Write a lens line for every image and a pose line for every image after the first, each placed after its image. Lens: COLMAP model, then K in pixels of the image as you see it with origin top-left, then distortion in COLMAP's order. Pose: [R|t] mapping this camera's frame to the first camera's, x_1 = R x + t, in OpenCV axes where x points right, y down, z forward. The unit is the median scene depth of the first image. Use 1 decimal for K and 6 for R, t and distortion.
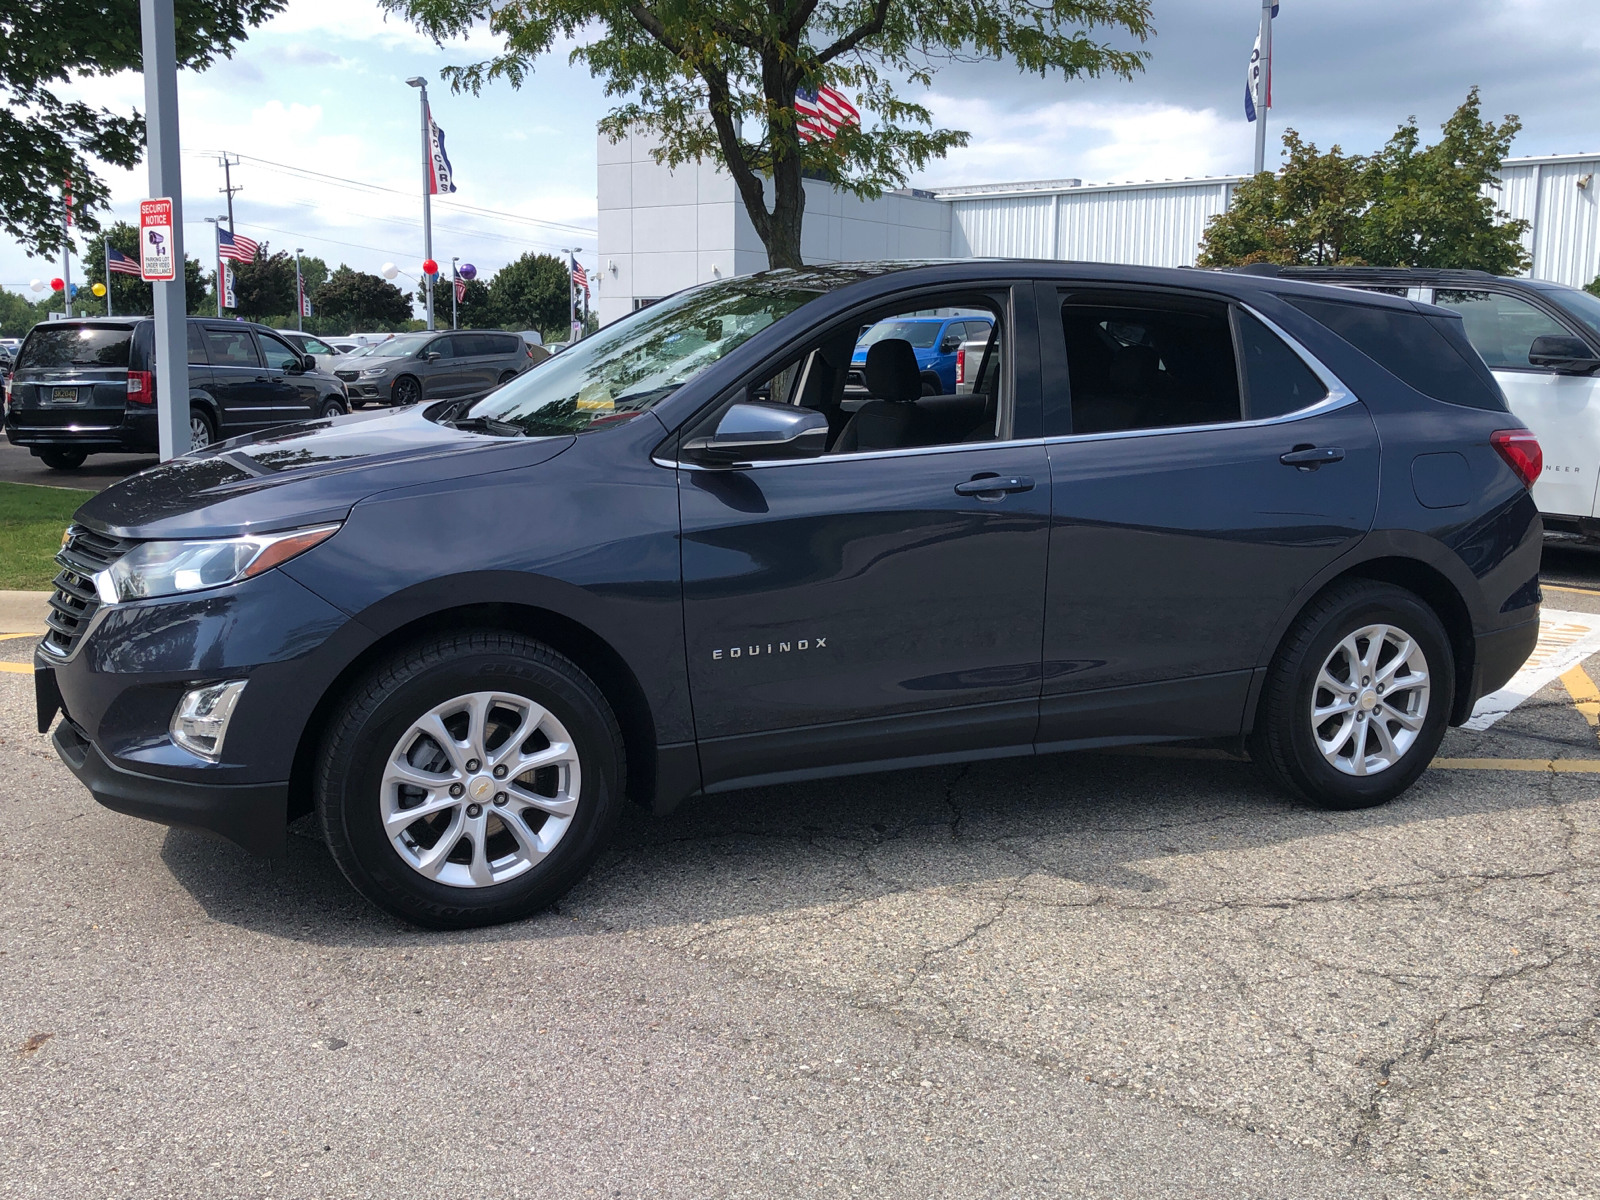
lens RADIAL K [[1588.9, 0, 804.8], [0, 1588.9, 593.7], [0, 0, 1]] dist [0.004371, 0.000000]
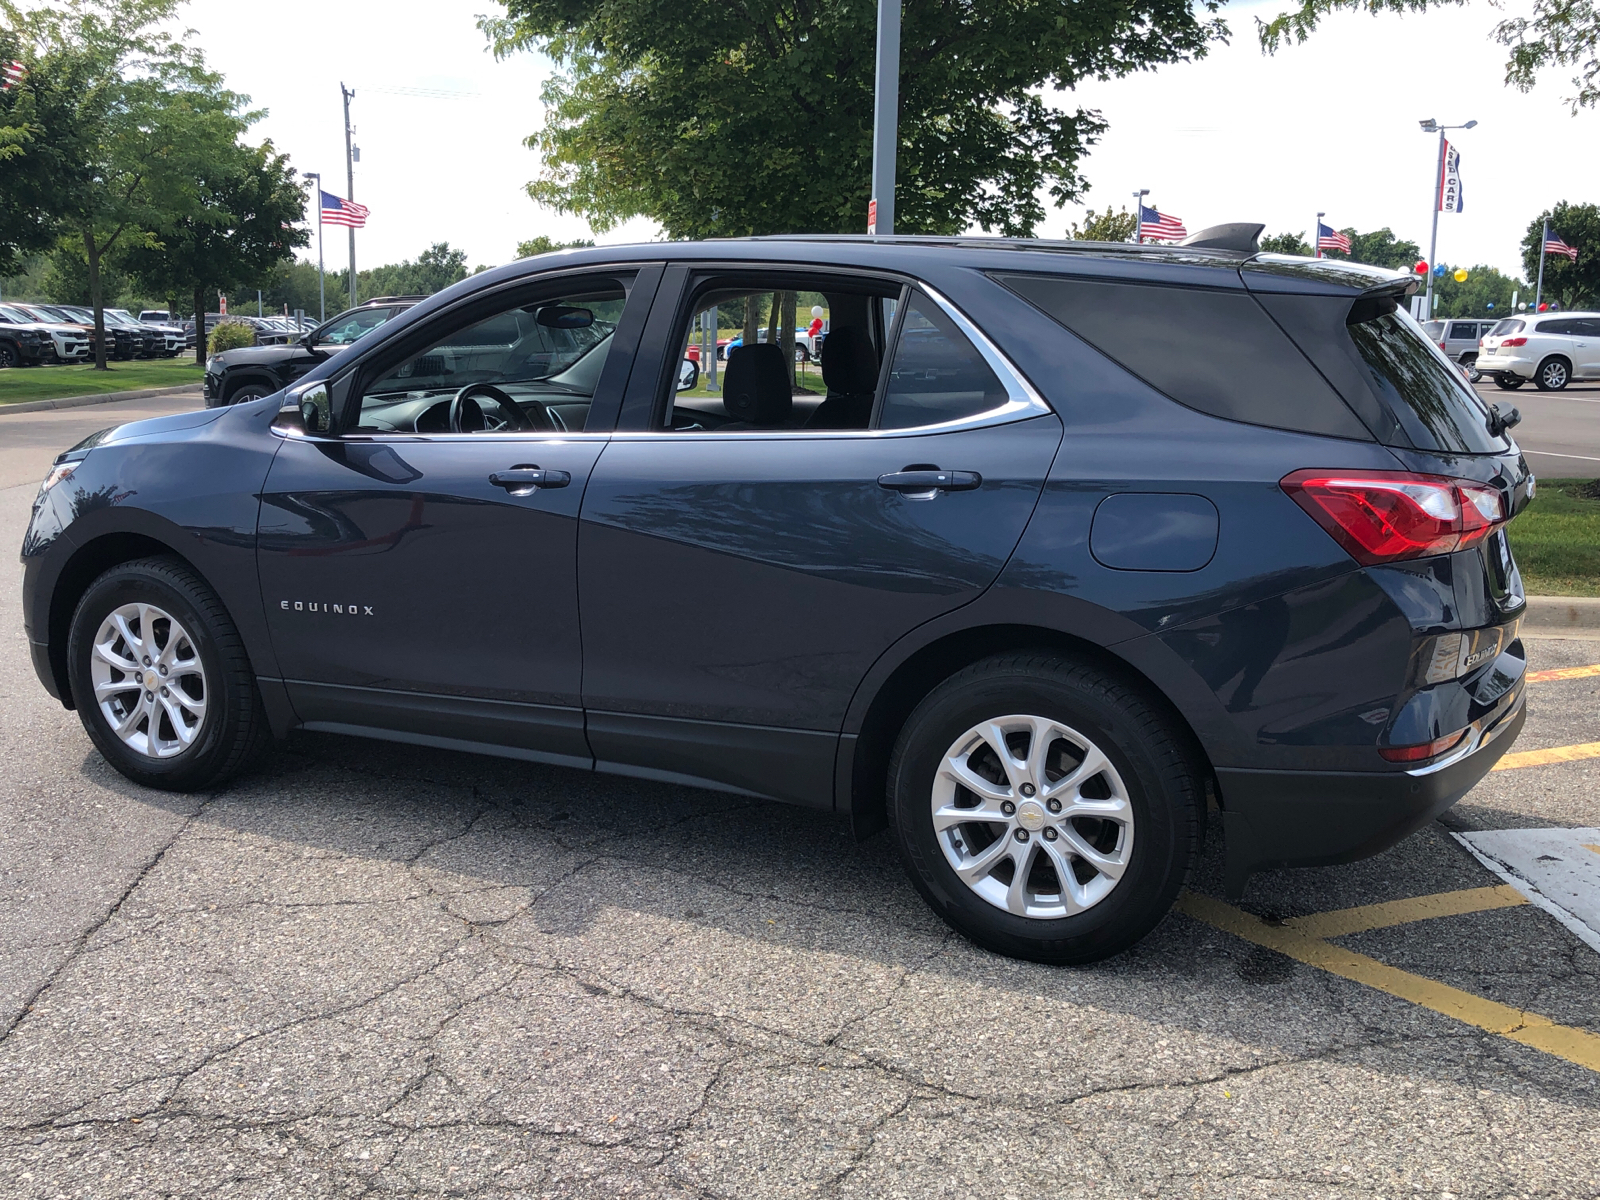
lens RADIAL K [[1588.9, 0, 791.5], [0, 1588.9, 598.6], [0, 0, 1]] dist [0.004371, 0.000000]
pose [[0.637792, 0.131893, -0.758832, 0.892185], [-0.121375, 0.990130, 0.070080, -0.076971], [0.760585, 0.047407, 0.647506, 0.466383]]
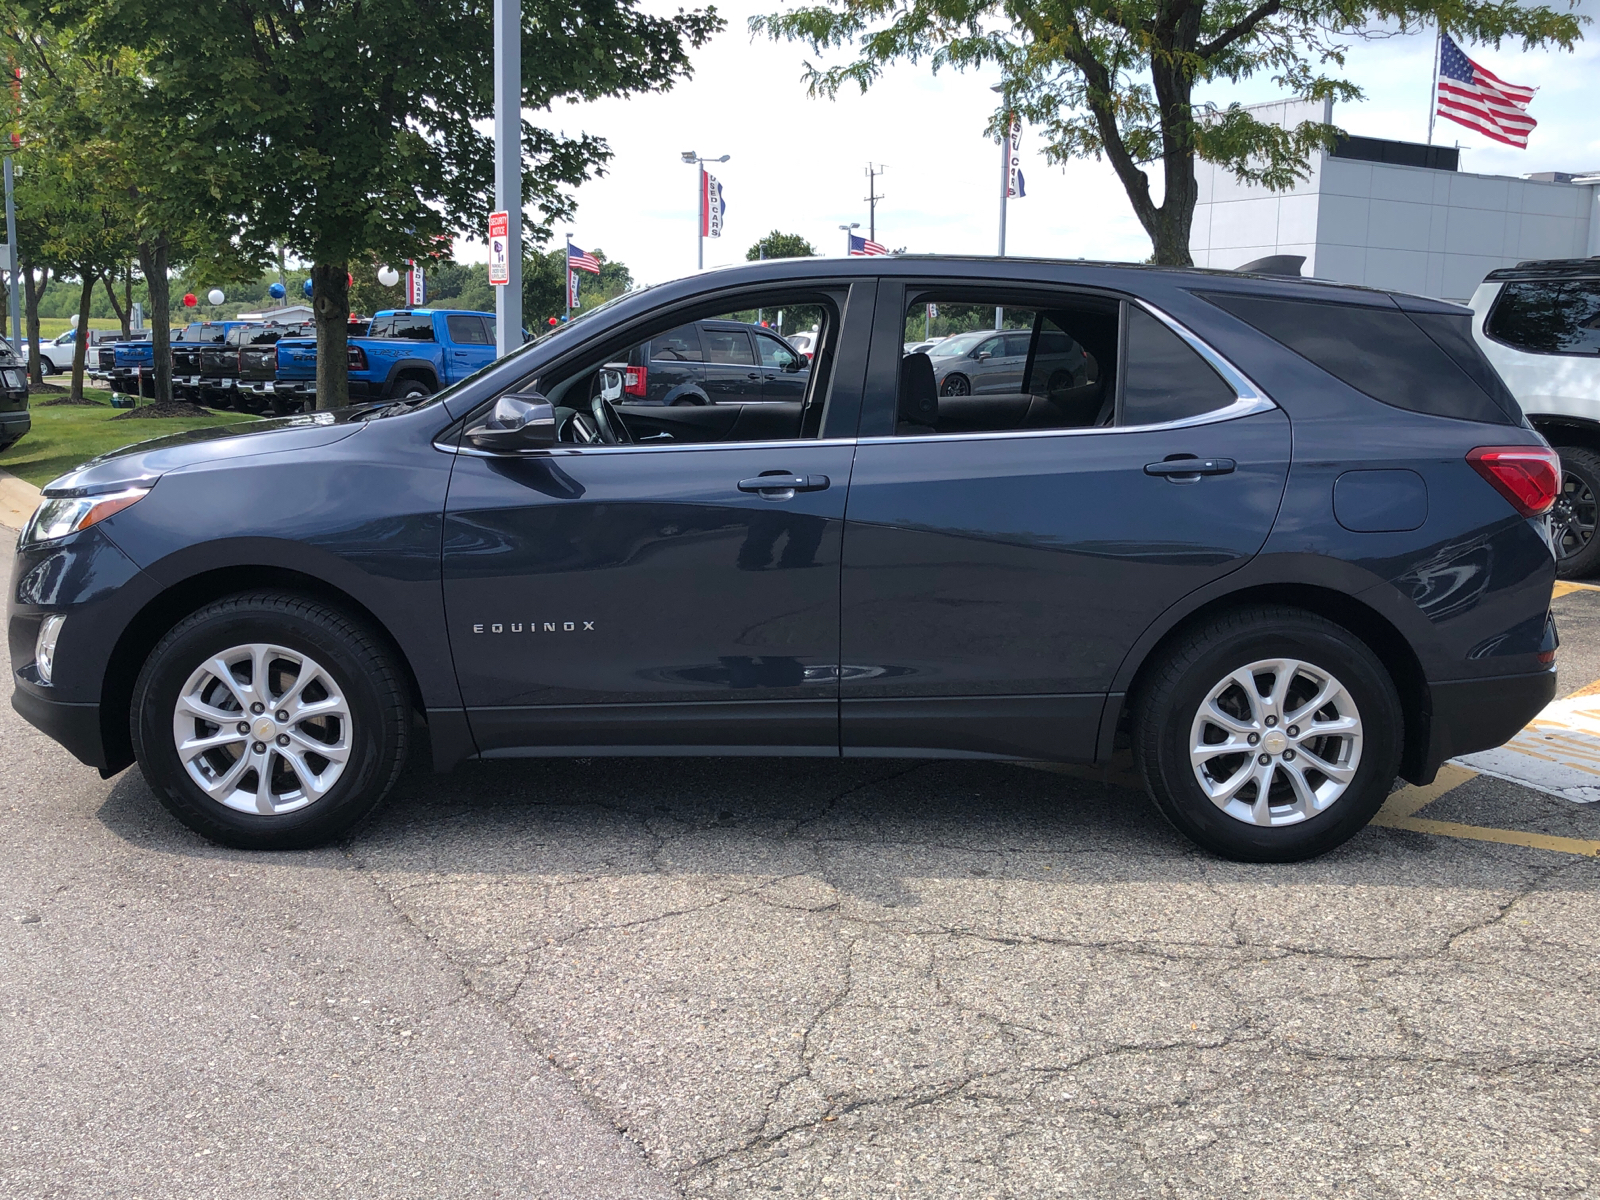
lens RADIAL K [[1588.9, 0, 801.5], [0, 1588.9, 605.9], [0, 0, 1]] dist [0.004371, 0.000000]
pose [[0.921060, 0.068358, -0.383375, 0.480549], [-0.065700, 0.997638, 0.020041, -0.011013], [0.383839, 0.006729, 0.923375, 0.078380]]
